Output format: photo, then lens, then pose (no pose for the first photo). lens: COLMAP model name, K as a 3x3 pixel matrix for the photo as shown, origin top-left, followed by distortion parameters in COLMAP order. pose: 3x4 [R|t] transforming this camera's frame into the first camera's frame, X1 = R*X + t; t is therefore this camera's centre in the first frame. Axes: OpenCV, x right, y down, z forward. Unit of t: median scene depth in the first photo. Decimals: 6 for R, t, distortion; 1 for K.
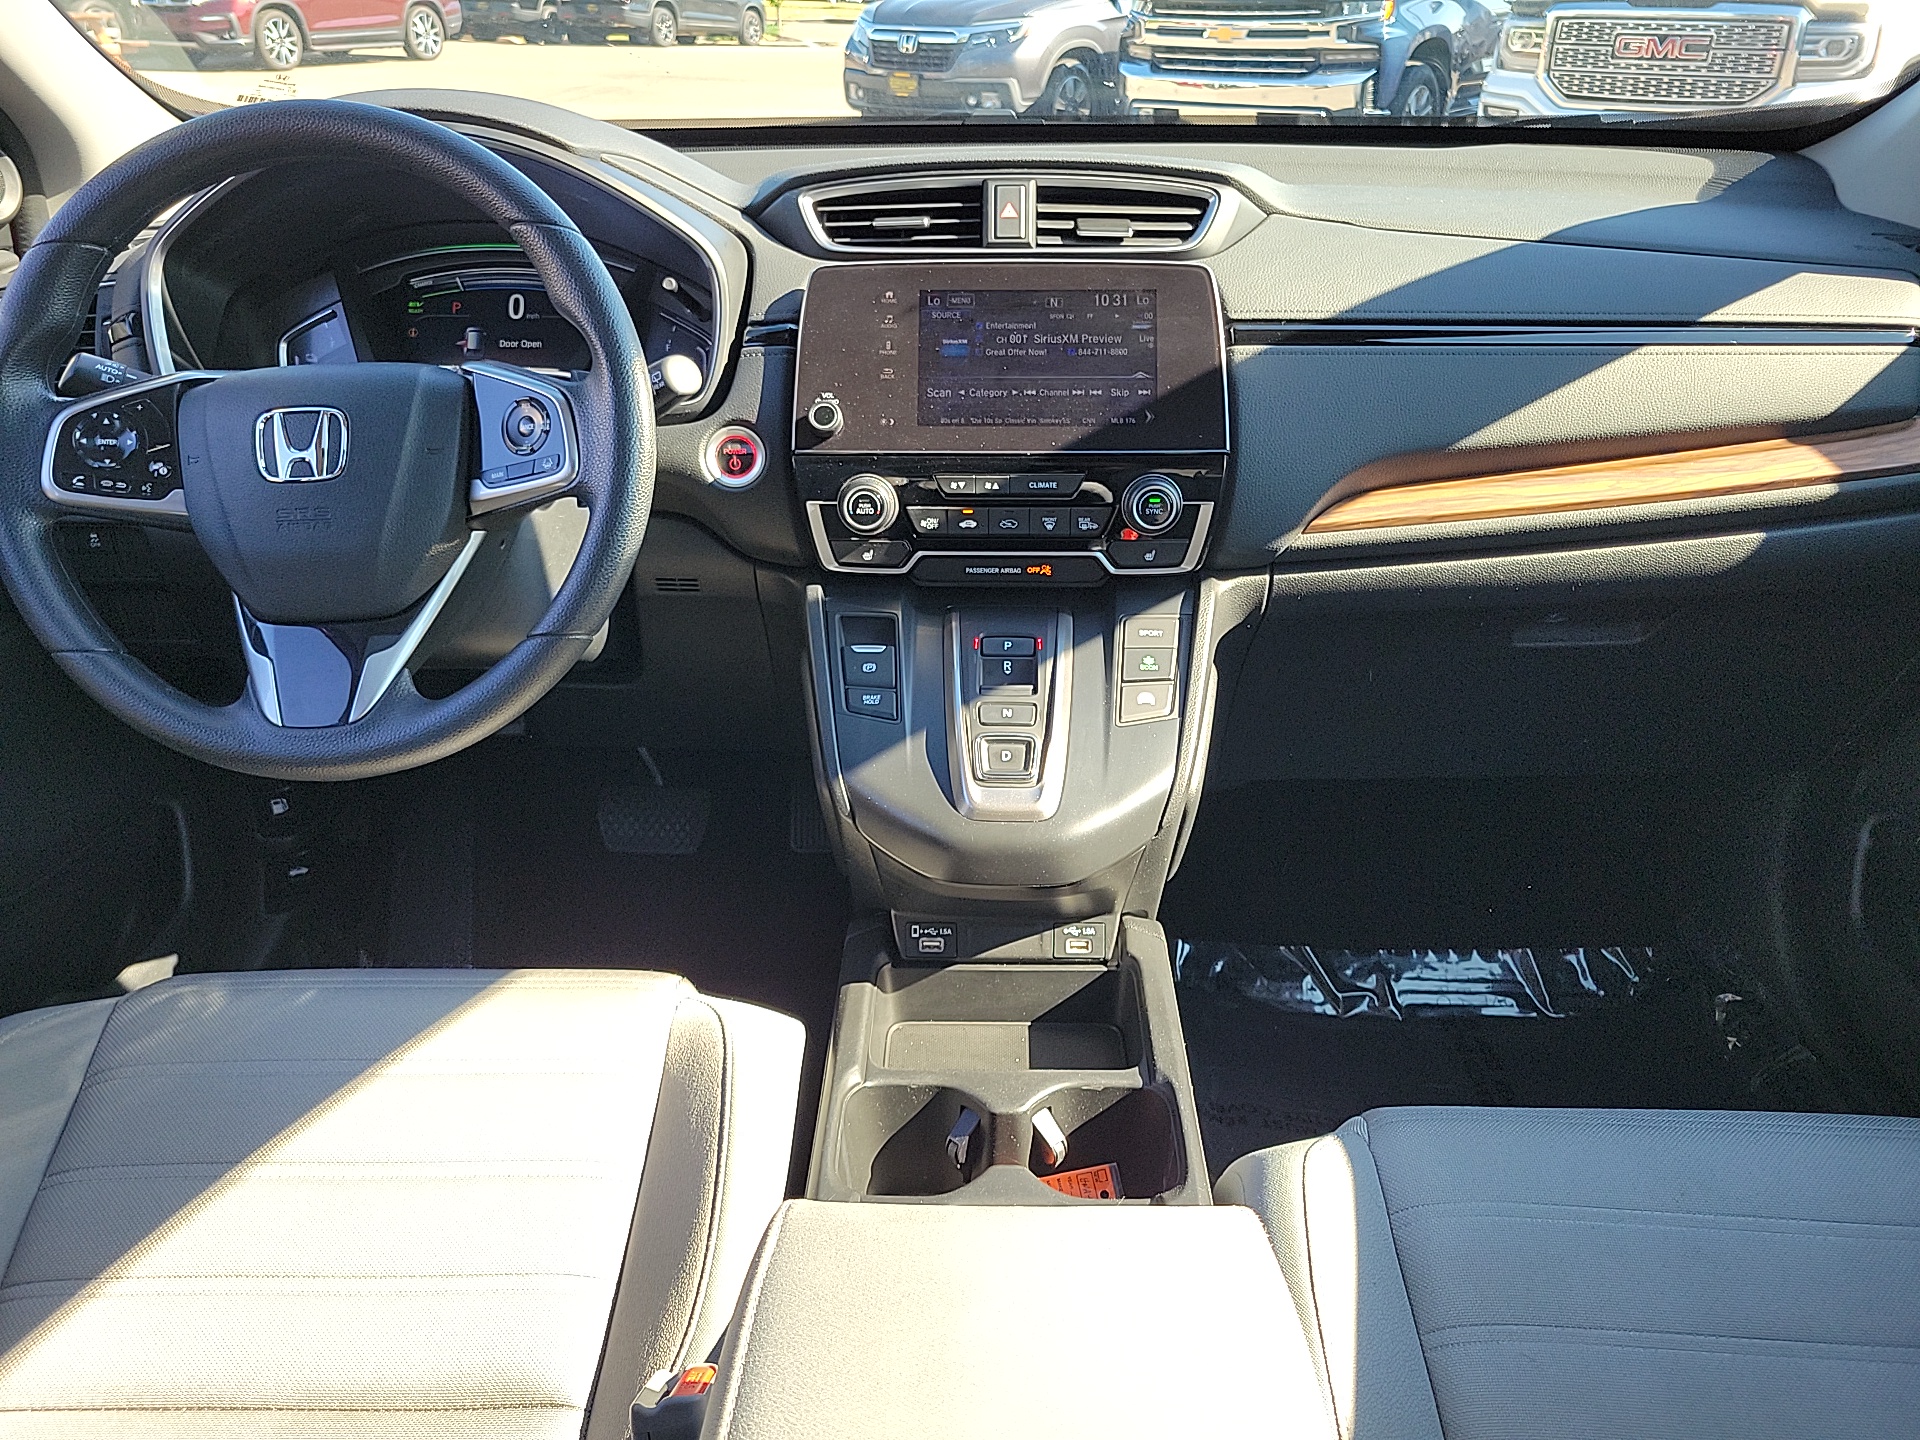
lens RADIAL K [[1463.8, 0, 970.4], [0, 1463.8, 738.4], [0, 0, 1]] dist [0.038786, -0.028936]
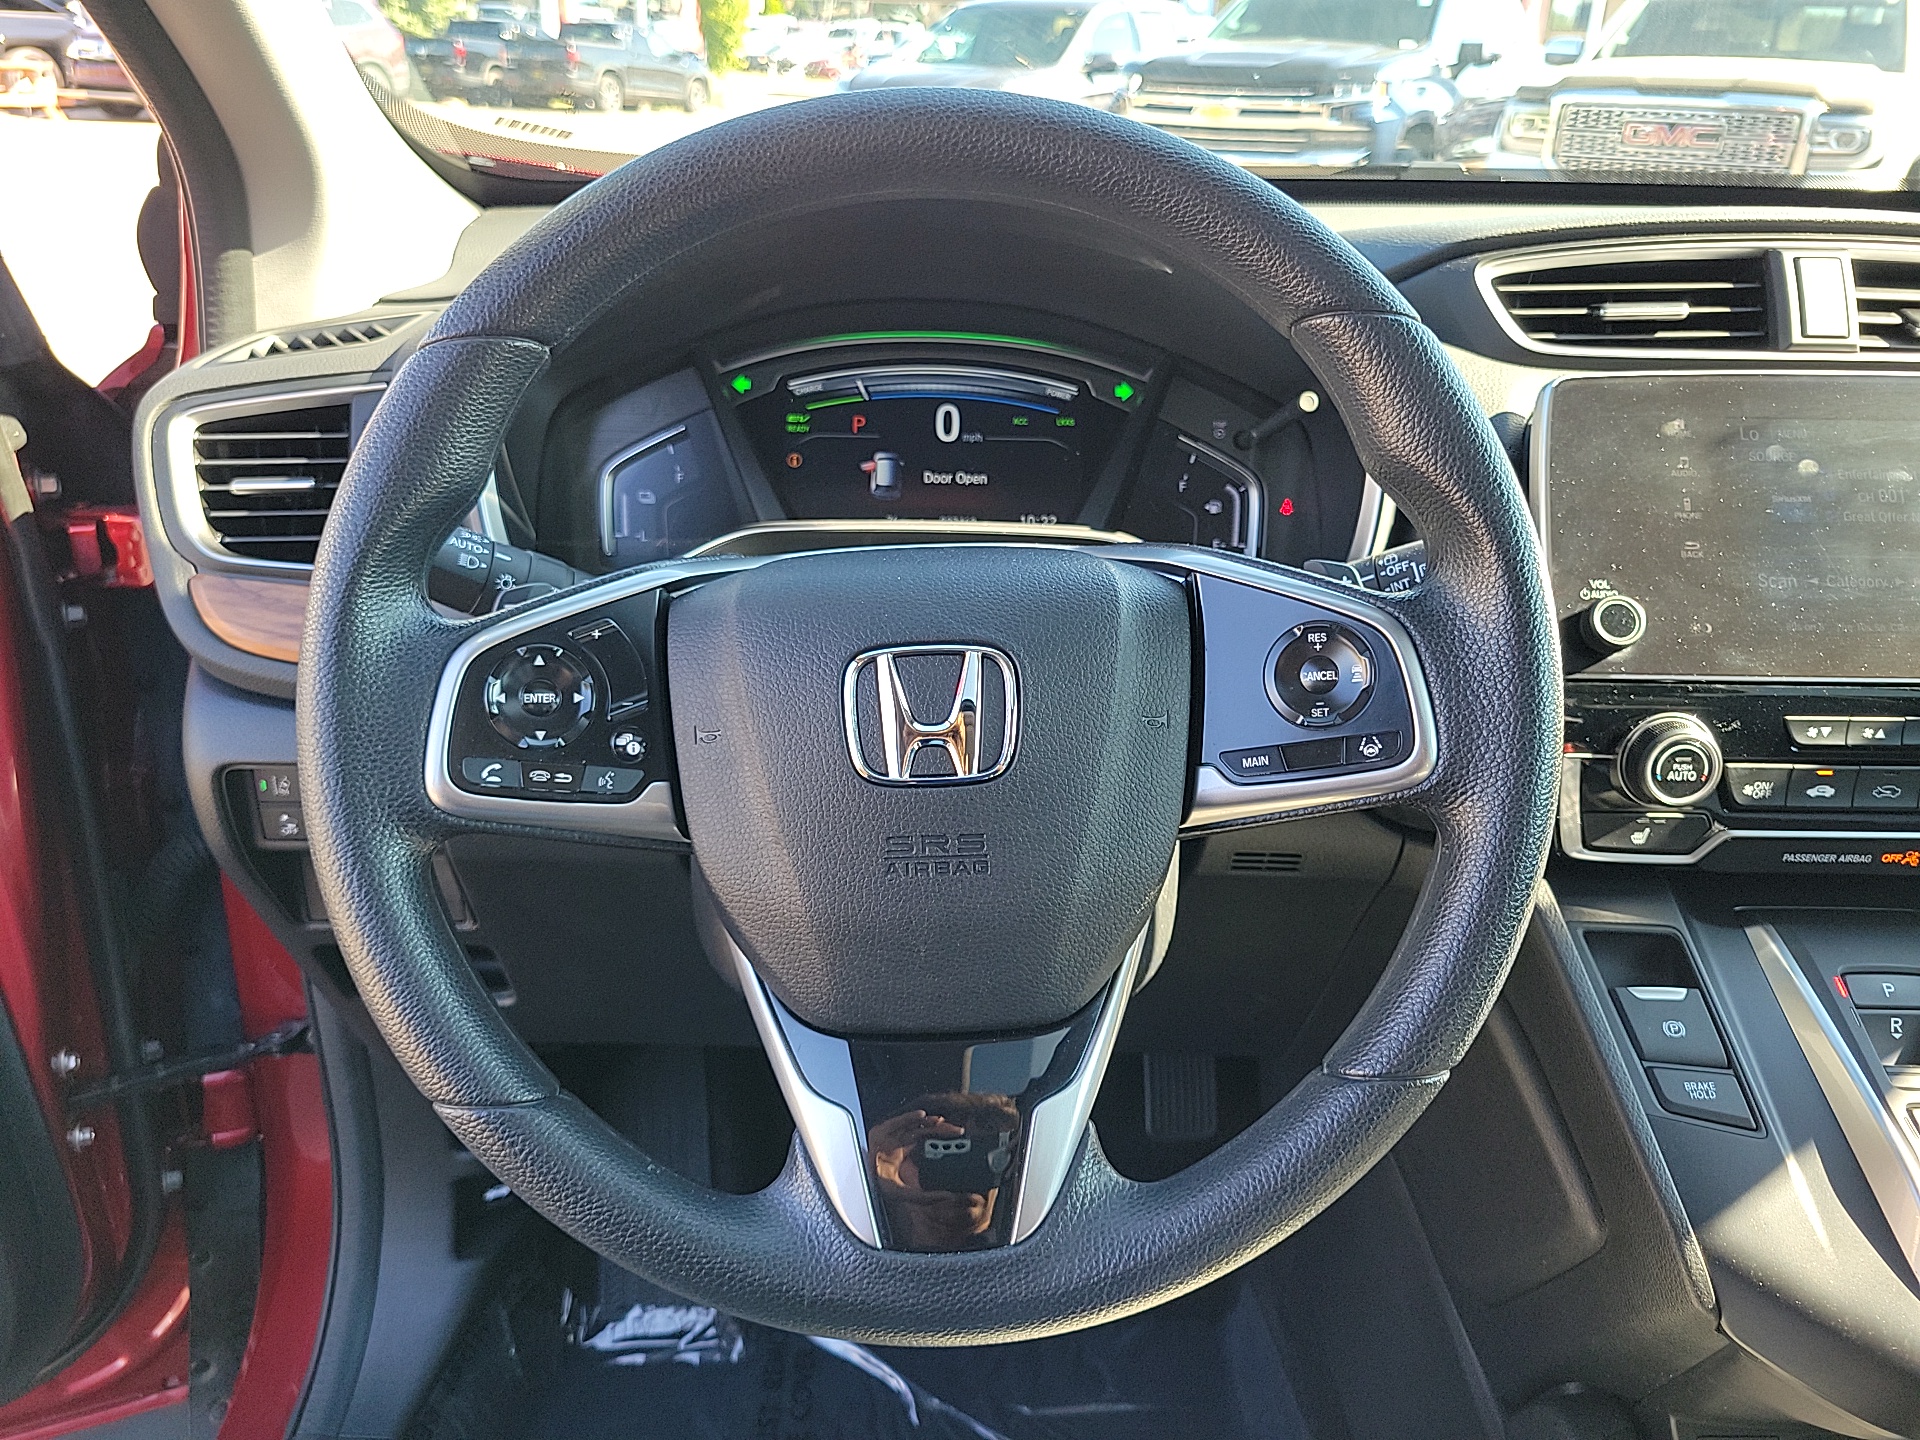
lens RADIAL K [[1463.8, 0, 942.5], [0, 1463.8, 701.6], [0, 0, 1]] dist [0.038786, -0.028936]
pose [[0.998875, 0.005532, 0.047104, -0.398786], [-0.002421, 0.997826, -0.065854, -0.141842], [-0.047366, 0.065665, 0.996717, 0.394681]]
